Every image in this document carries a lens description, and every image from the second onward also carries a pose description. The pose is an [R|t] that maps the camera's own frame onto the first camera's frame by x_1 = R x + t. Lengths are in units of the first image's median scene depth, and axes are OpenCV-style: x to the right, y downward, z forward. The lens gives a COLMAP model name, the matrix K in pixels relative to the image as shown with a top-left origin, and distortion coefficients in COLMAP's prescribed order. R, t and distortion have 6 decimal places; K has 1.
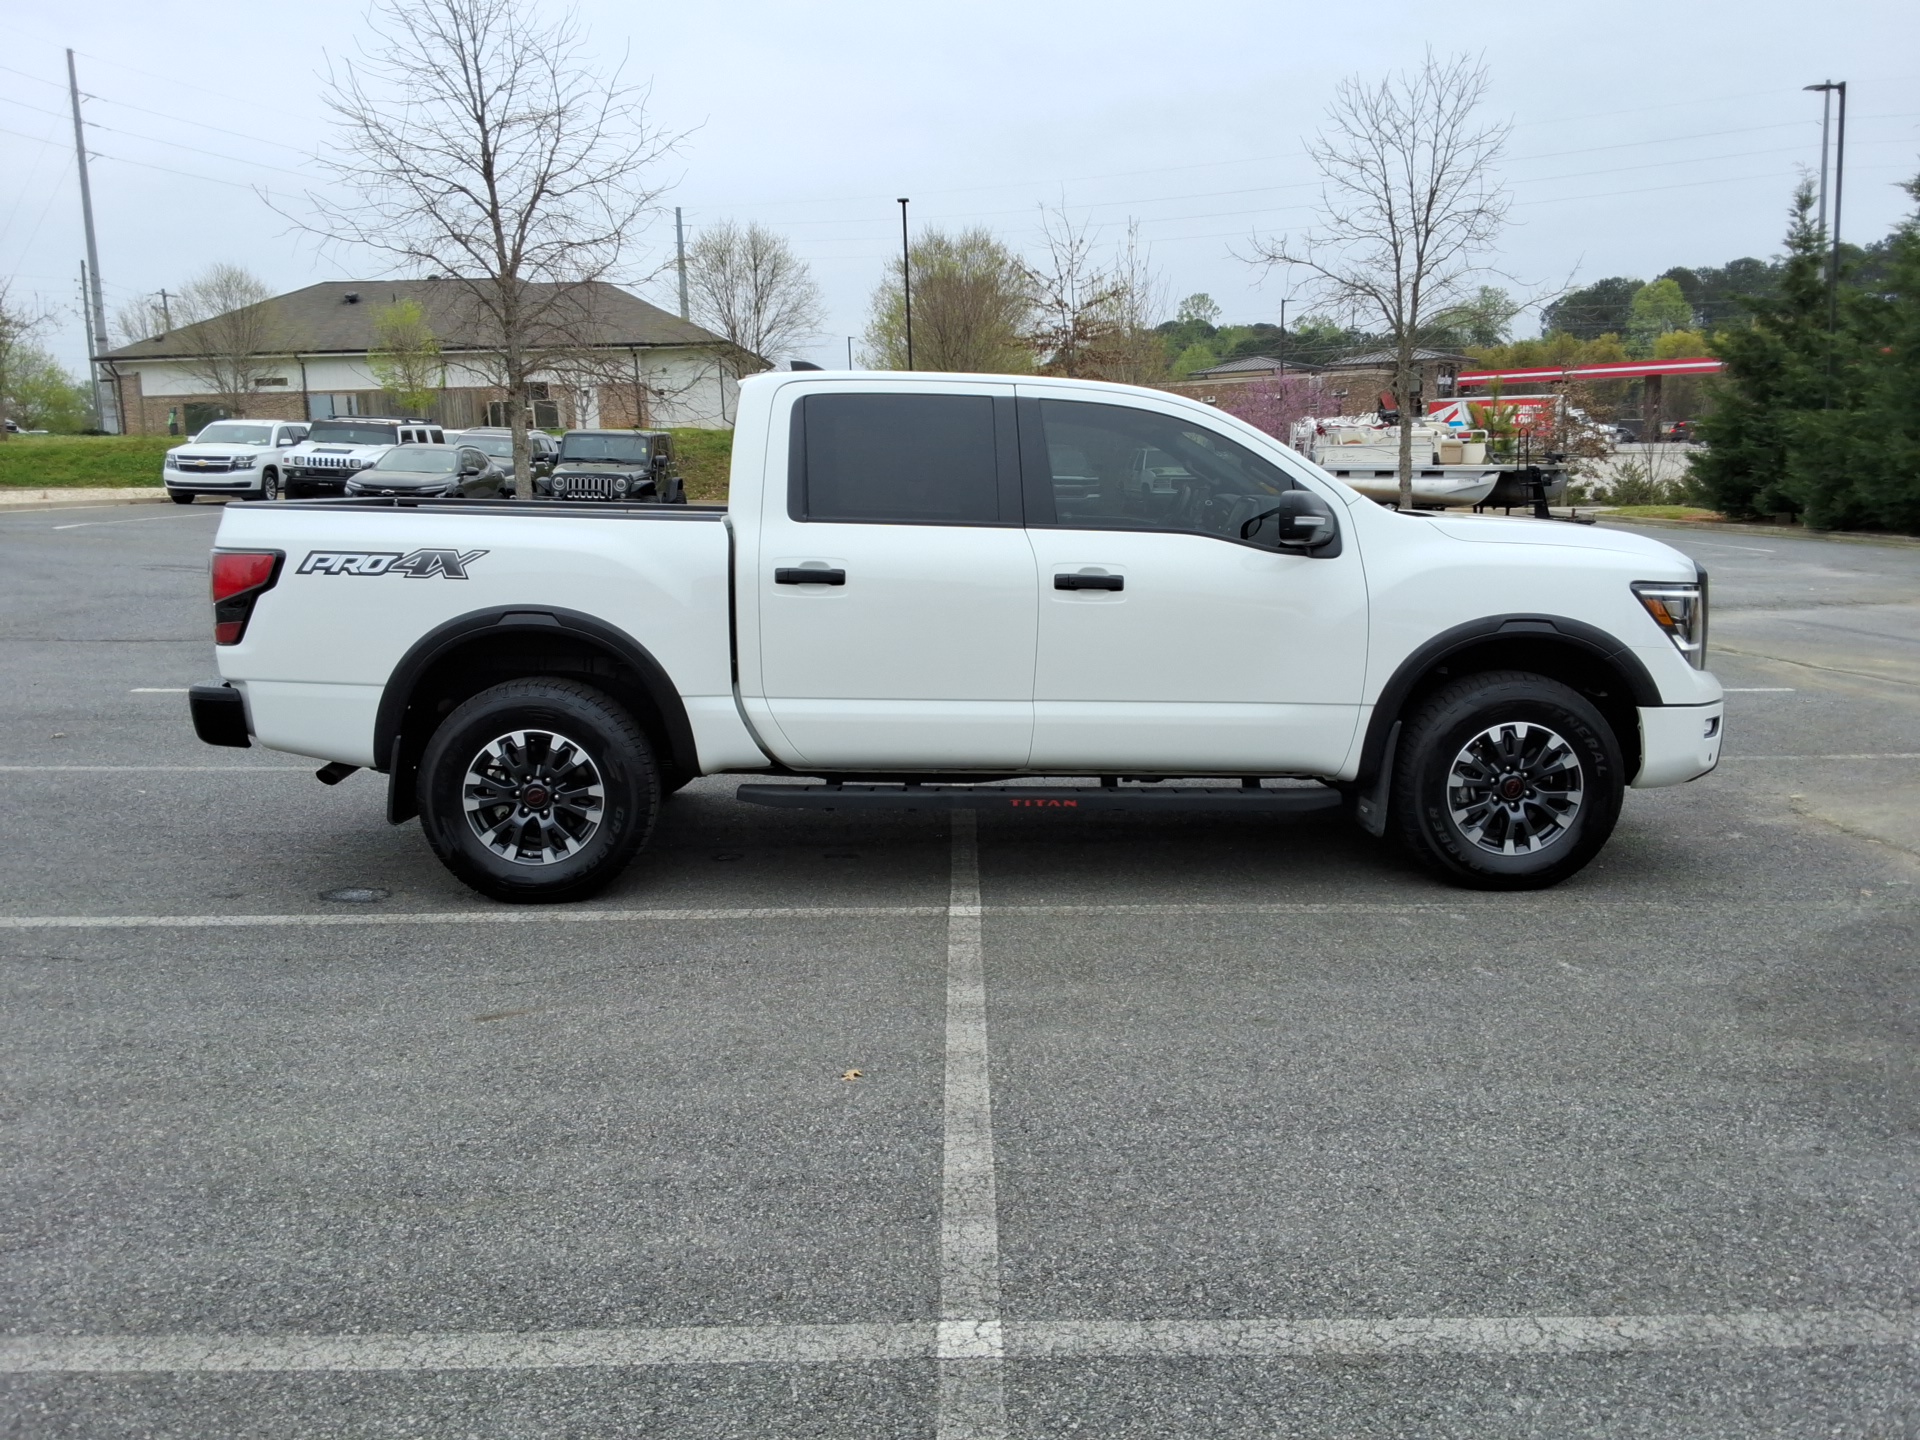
lens RADIAL K [[1534.6, 0, 963.4], [0, 1534.6, 718.1], [0, 0, 1]] dist [0.103523, -0.159304]
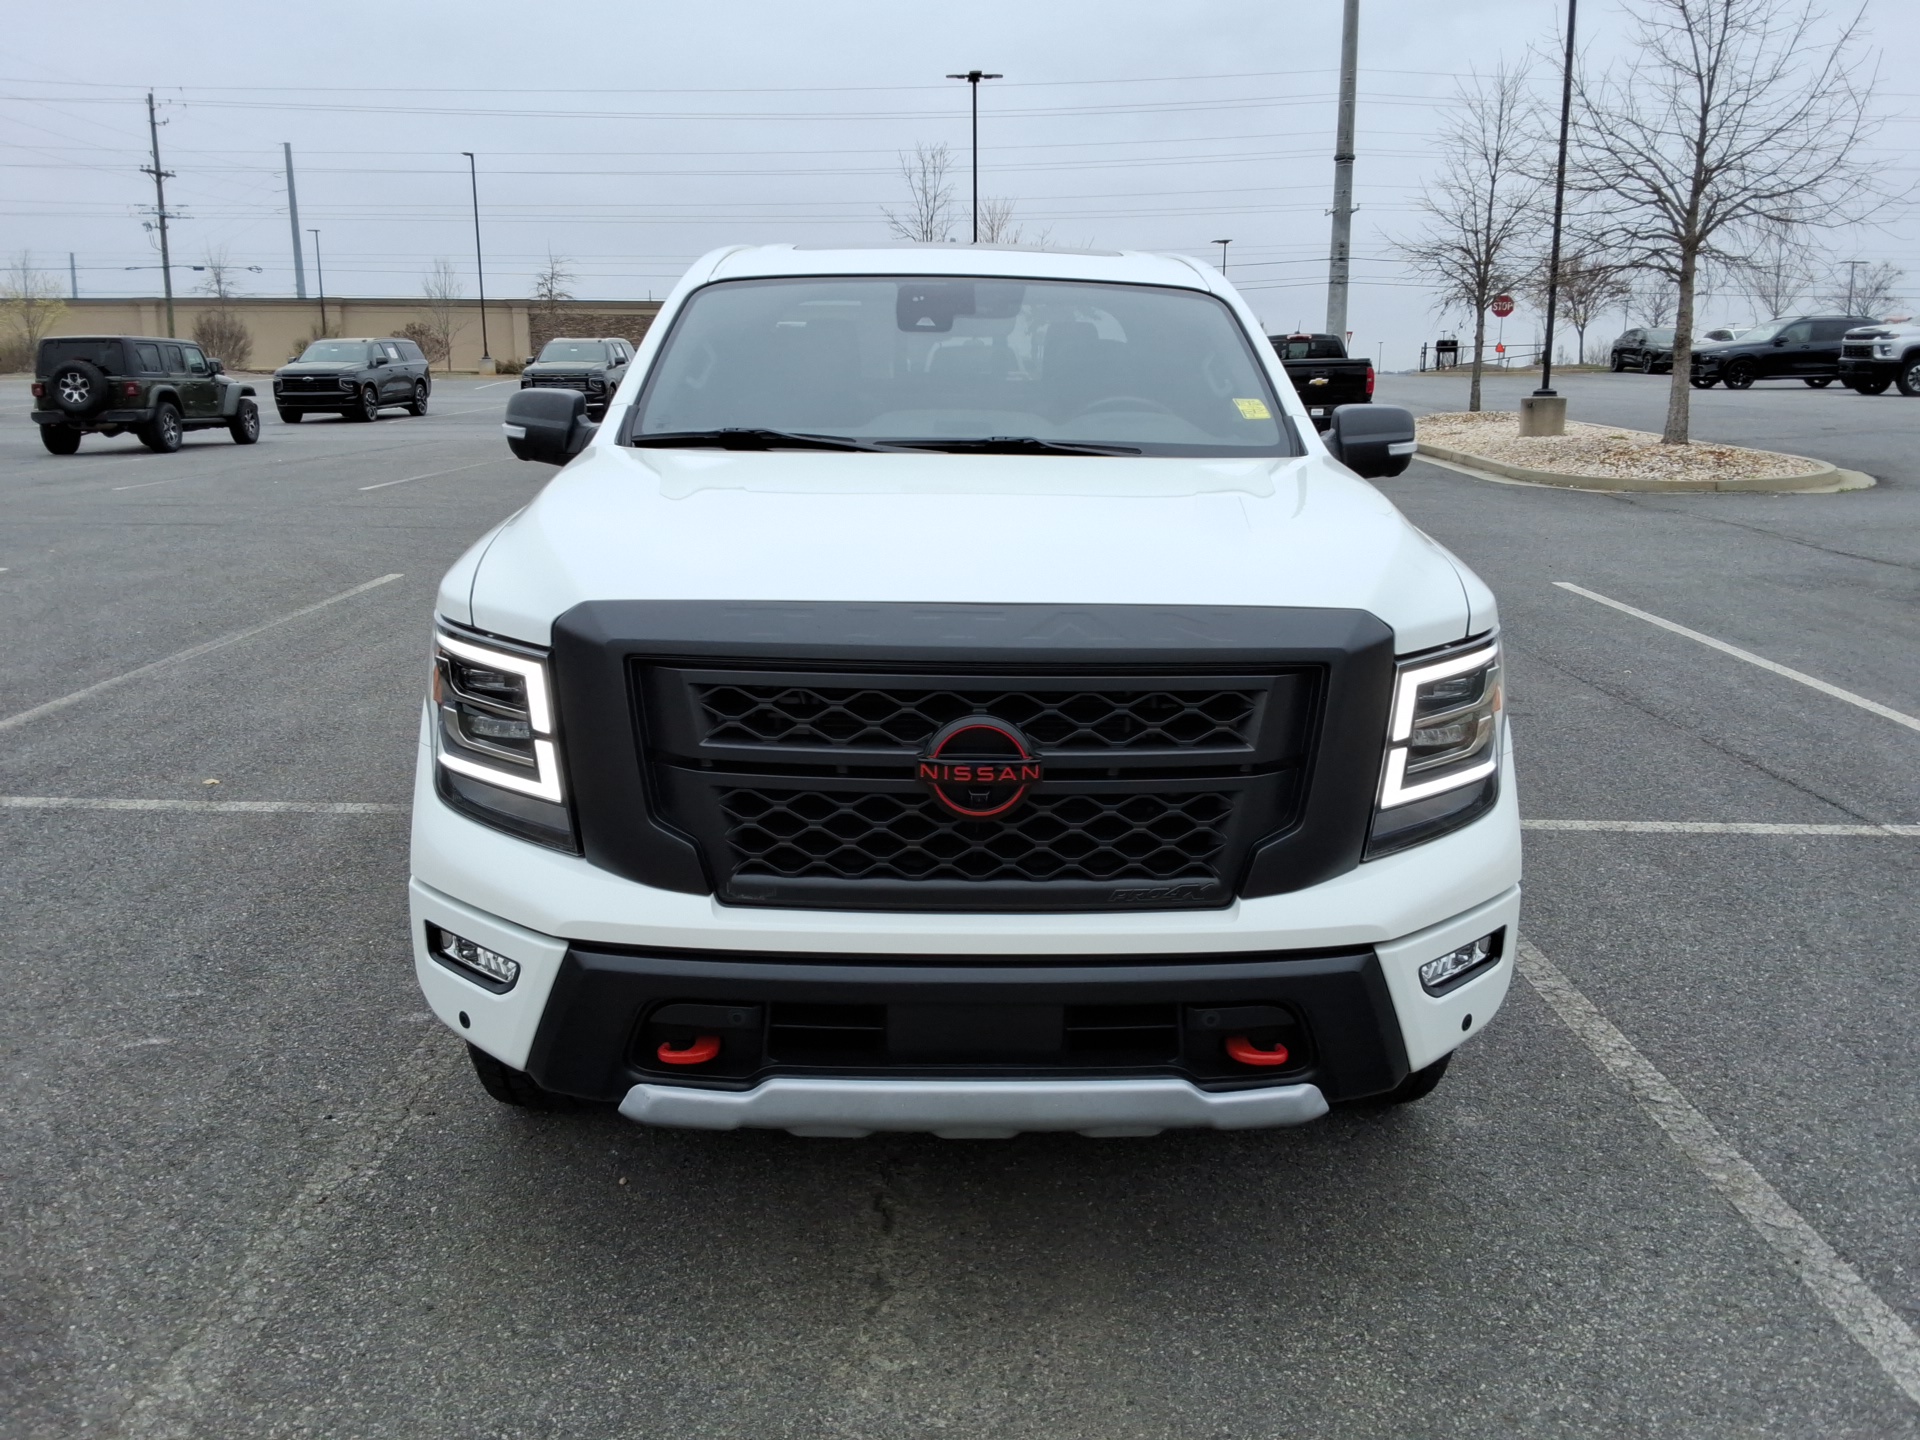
lens RADIAL K [[1534.6, 0, 952.5], [0, 1534.6, 710.2], [0, 0, 1]] dist [0.103523, -0.159304]
pose [[-0.011228, 0.225118, -0.974267, 1.117690], [-0.168135, 0.960031, 0.223767, -0.230623], [0.985700, 0.166321, 0.027071, 1.389276]]
